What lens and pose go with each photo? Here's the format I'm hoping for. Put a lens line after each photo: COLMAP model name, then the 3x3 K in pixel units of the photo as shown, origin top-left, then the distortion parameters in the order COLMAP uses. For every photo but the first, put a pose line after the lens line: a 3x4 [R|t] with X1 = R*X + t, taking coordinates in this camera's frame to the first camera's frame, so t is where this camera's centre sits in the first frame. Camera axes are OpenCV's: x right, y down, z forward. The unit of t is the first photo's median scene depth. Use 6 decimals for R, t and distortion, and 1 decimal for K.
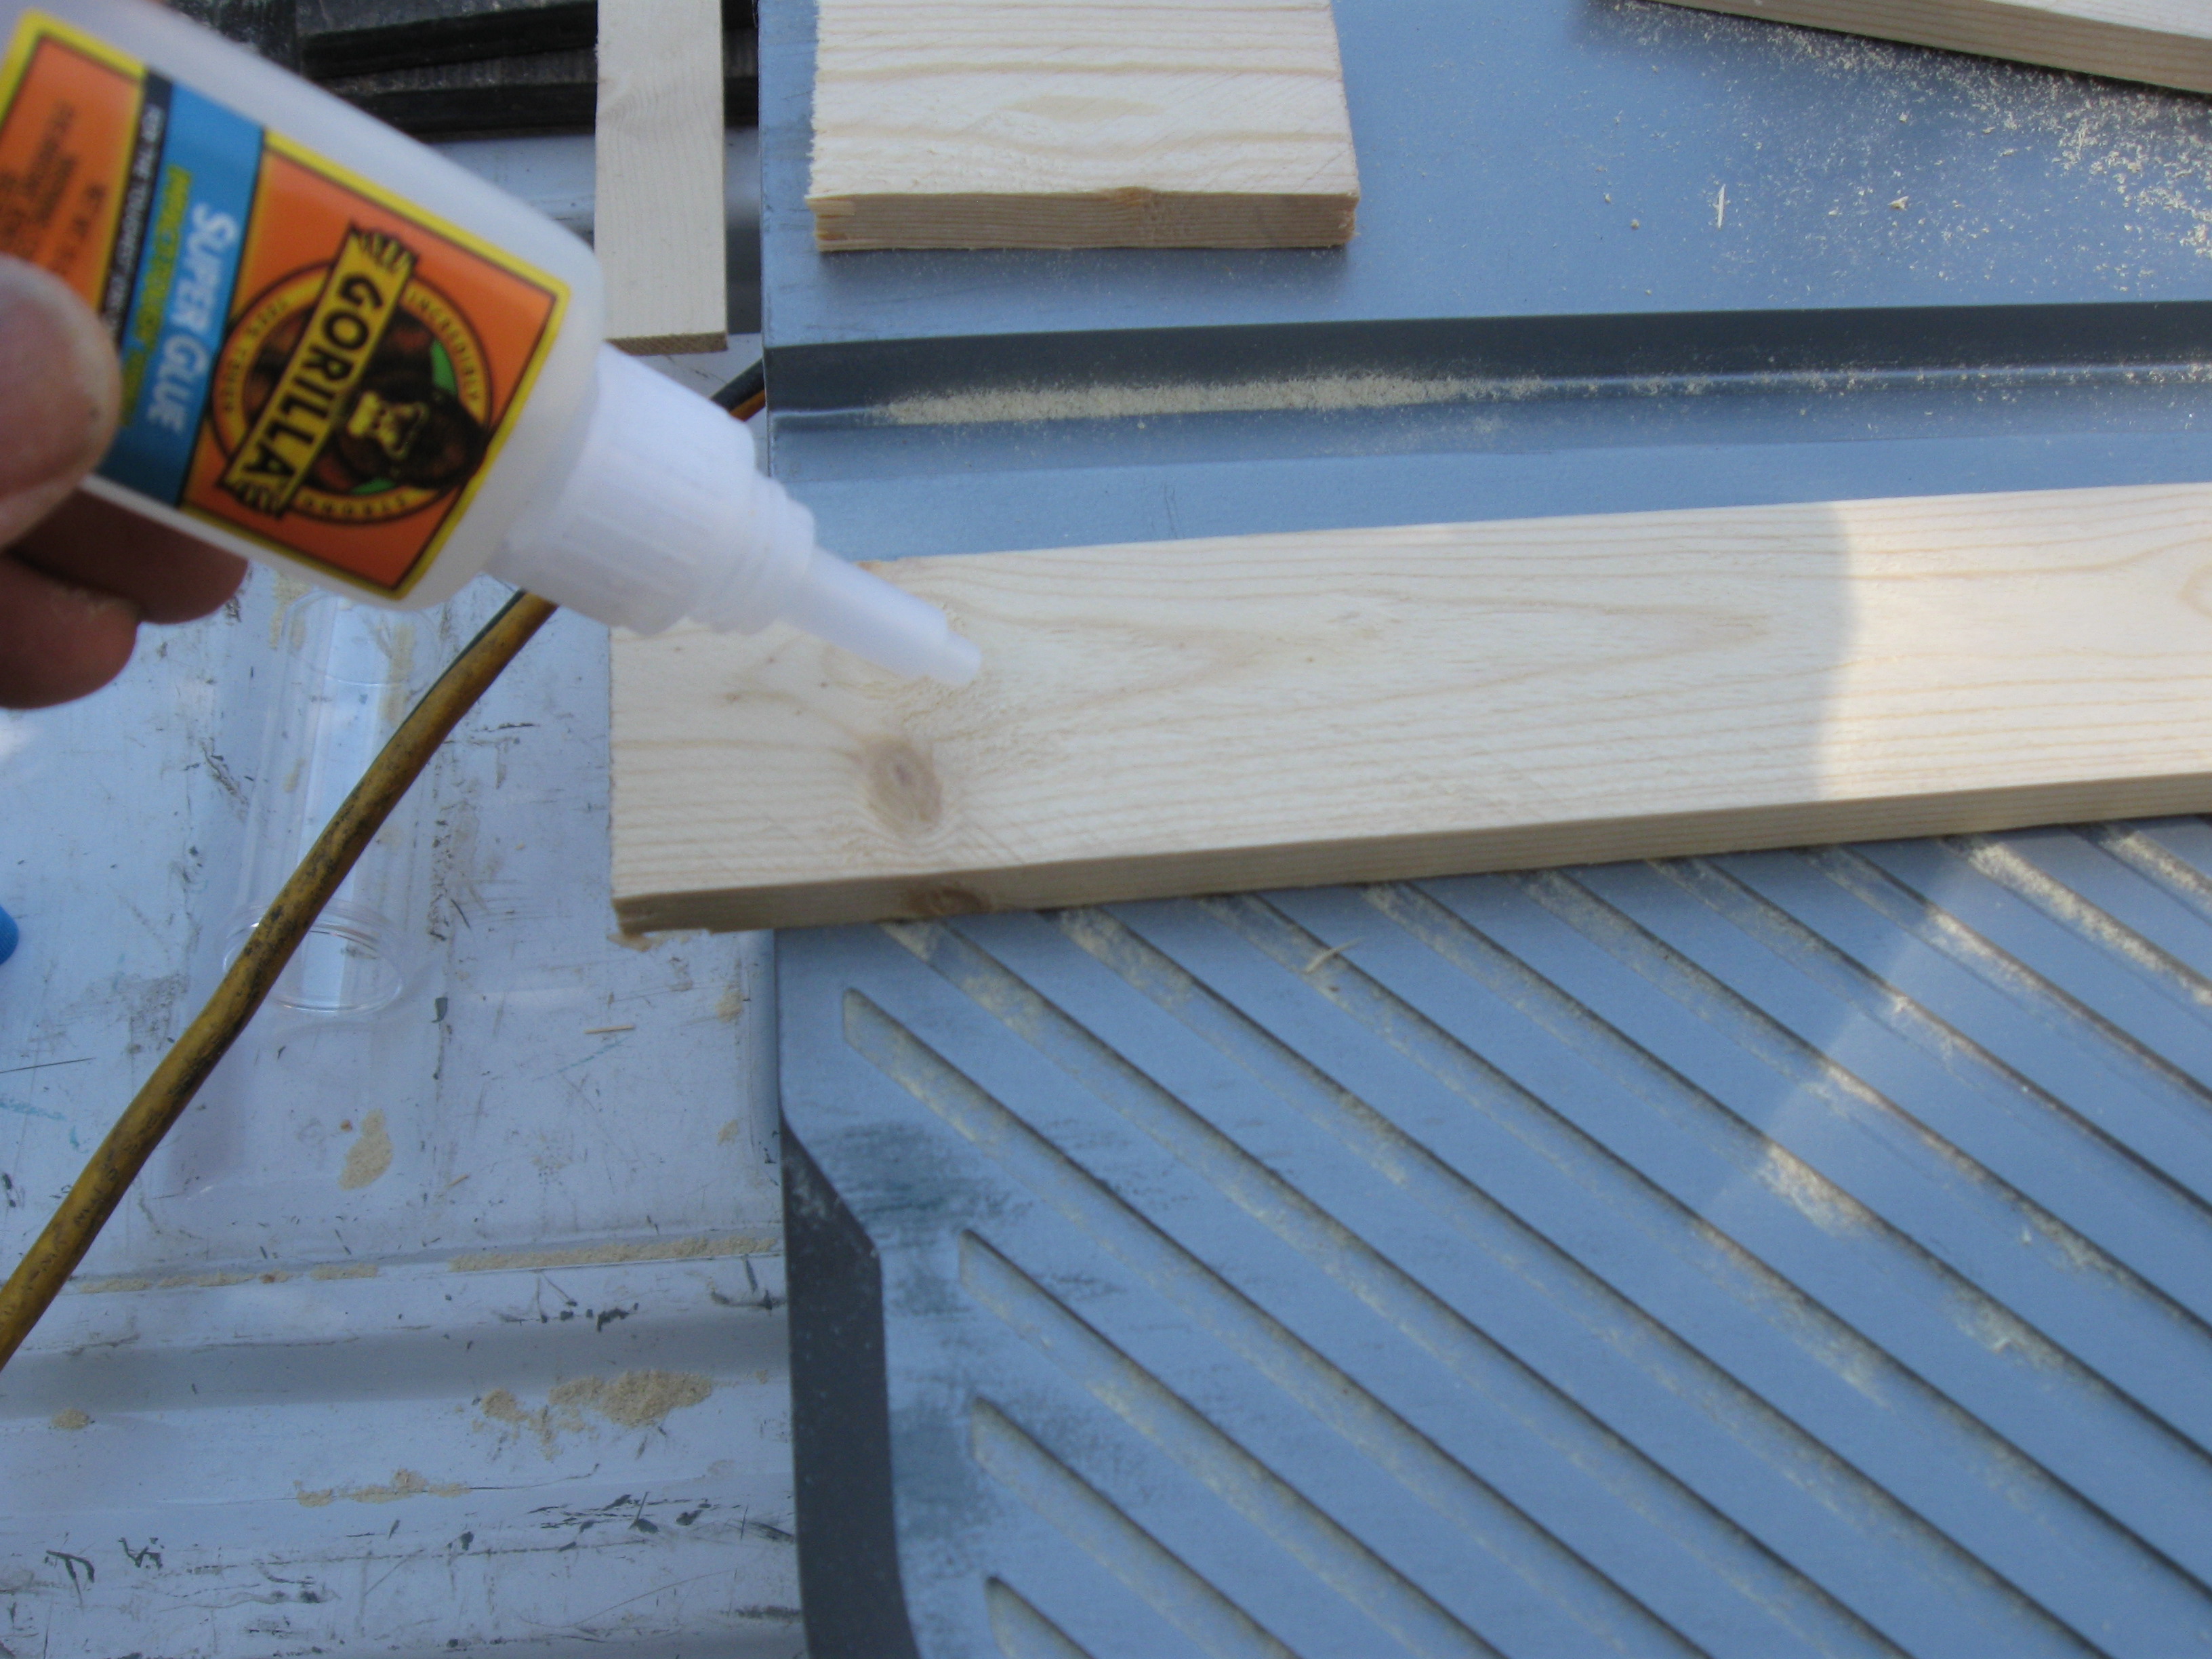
lens RADIAL K [[2531.3, 0, 1106.0], [0, 2531.3, 829.5], [0, 0, 1]] dist [-0.143434, 0.045063]
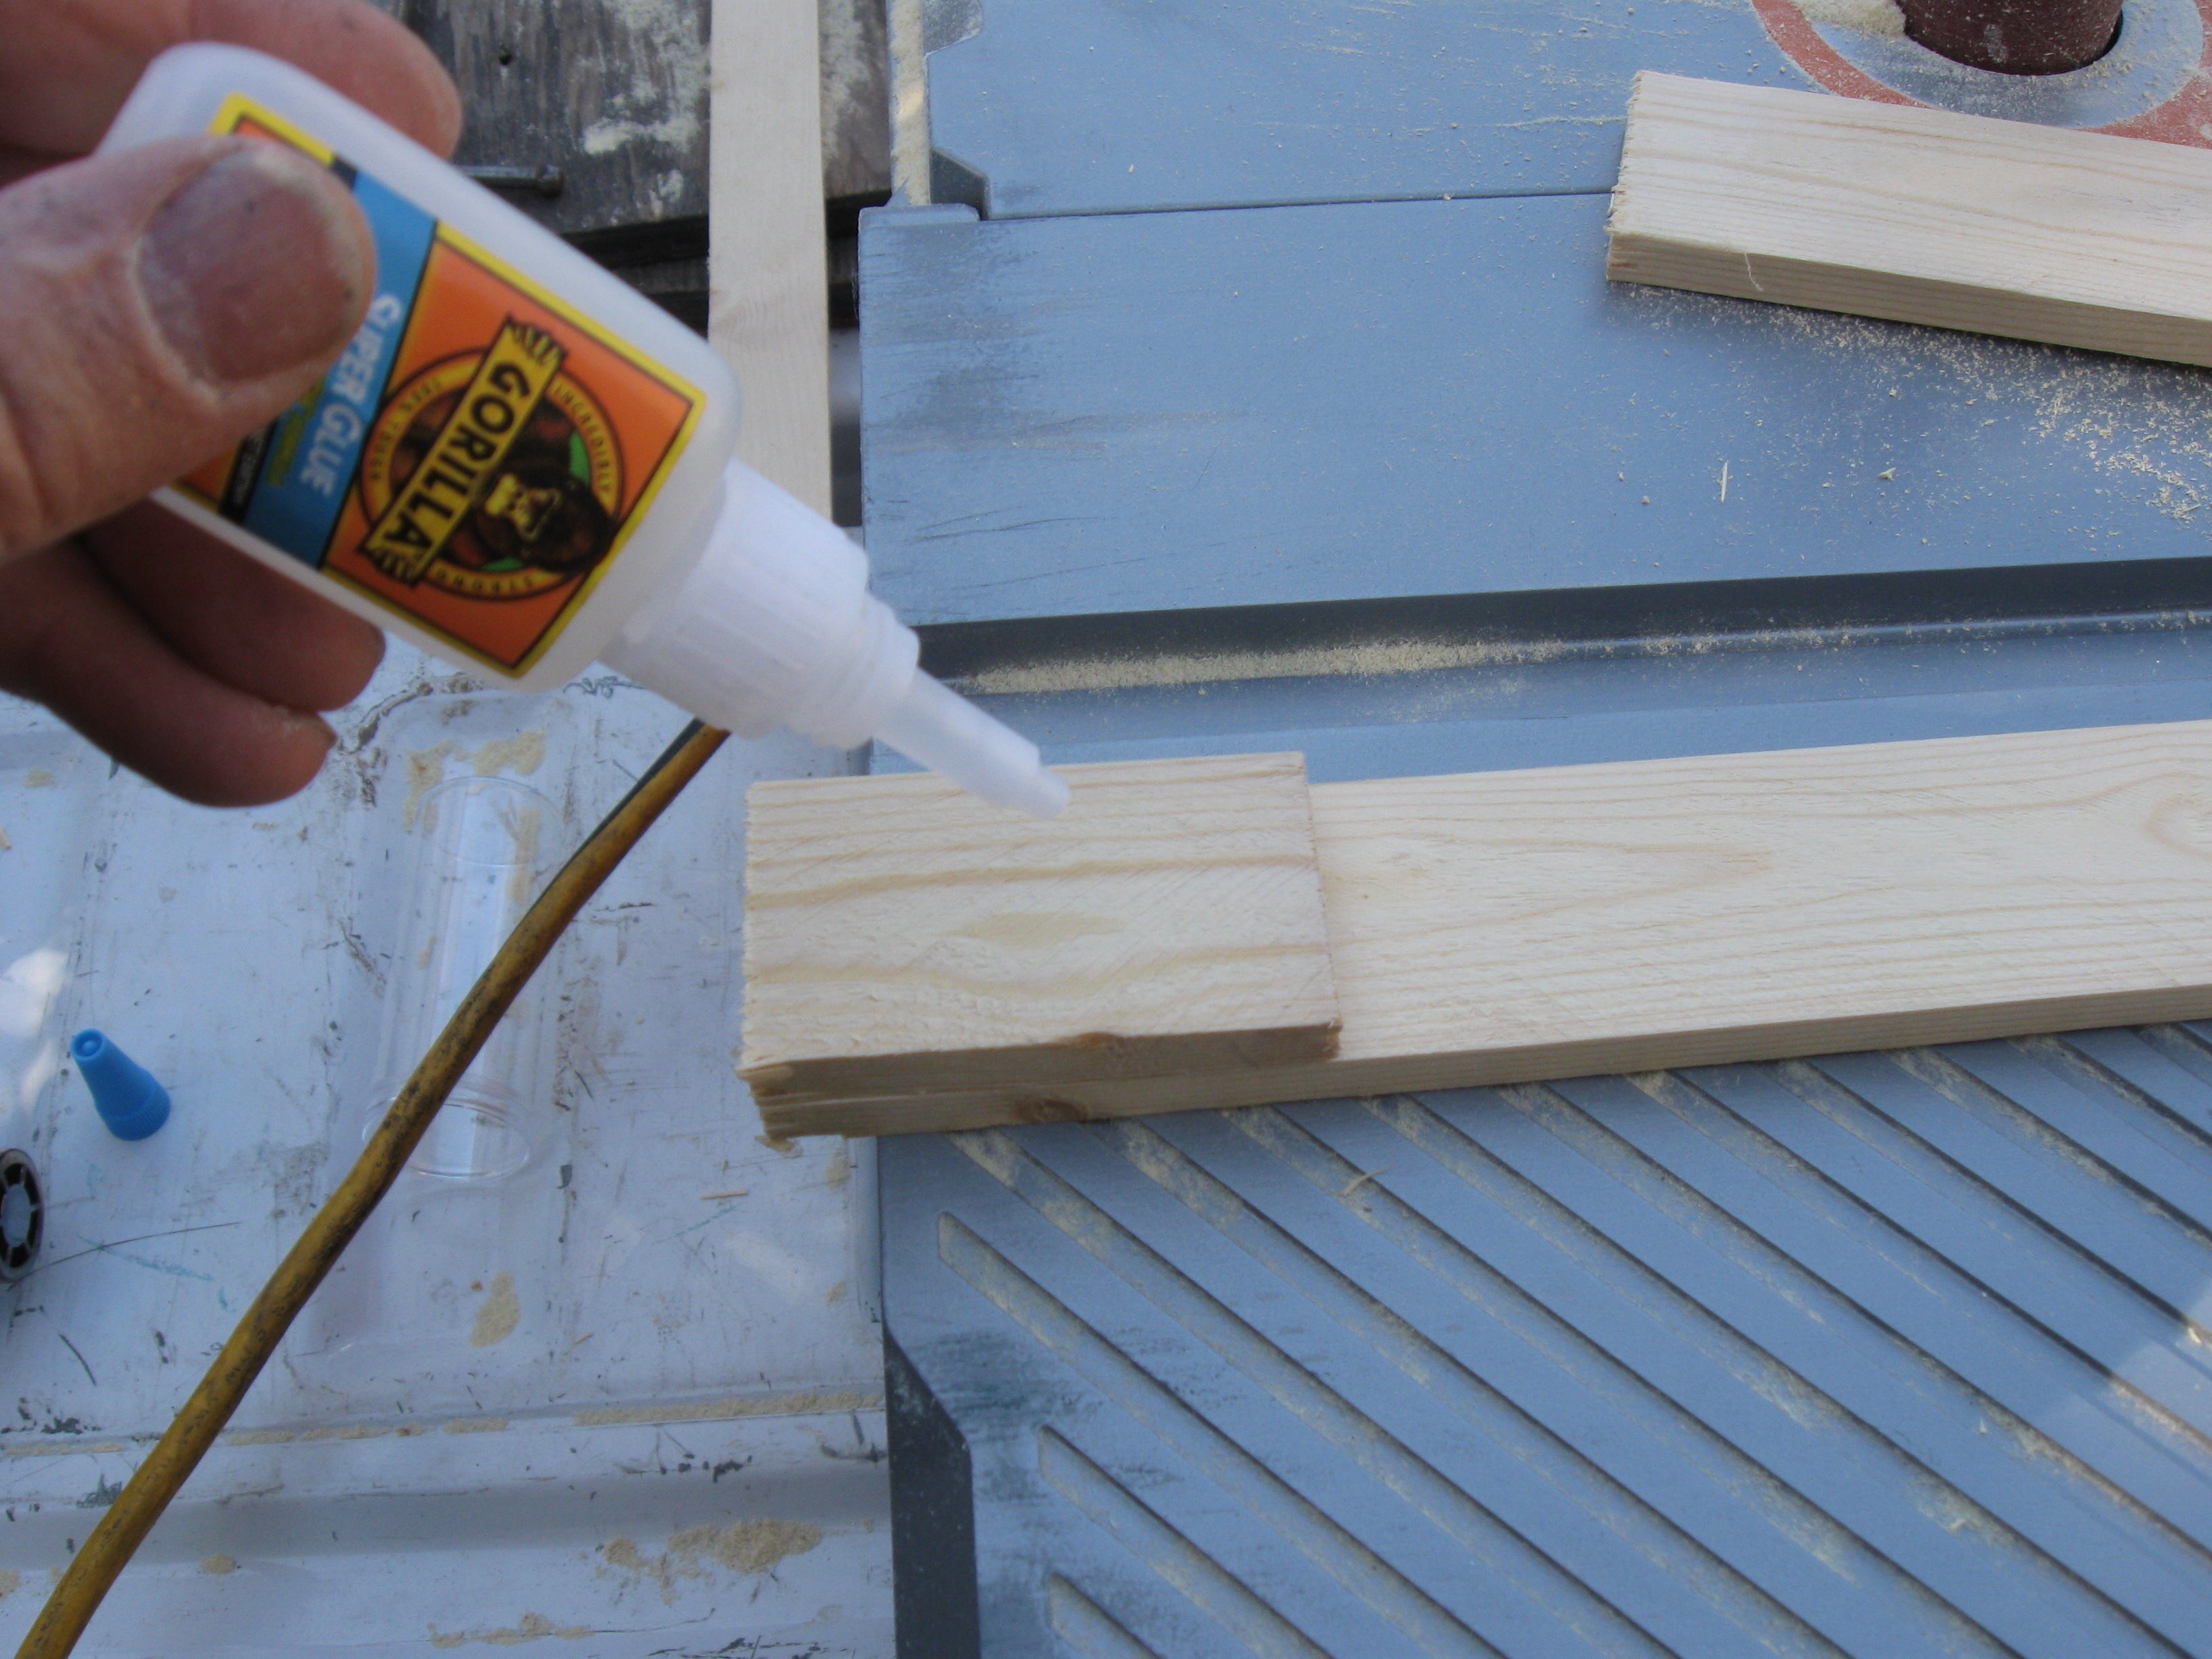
lens RADIAL K [[2531.3, 0, 1106.0], [0, 2531.3, 829.5], [0, 0, 1]] dist [-0.143434, 0.045063]
pose [[0.999111, -0.008364, -0.041313, 0.016755], [0.006315, 0.998755, -0.049490, -0.042387], [0.041675, 0.049185, 0.997920, -0.118234]]
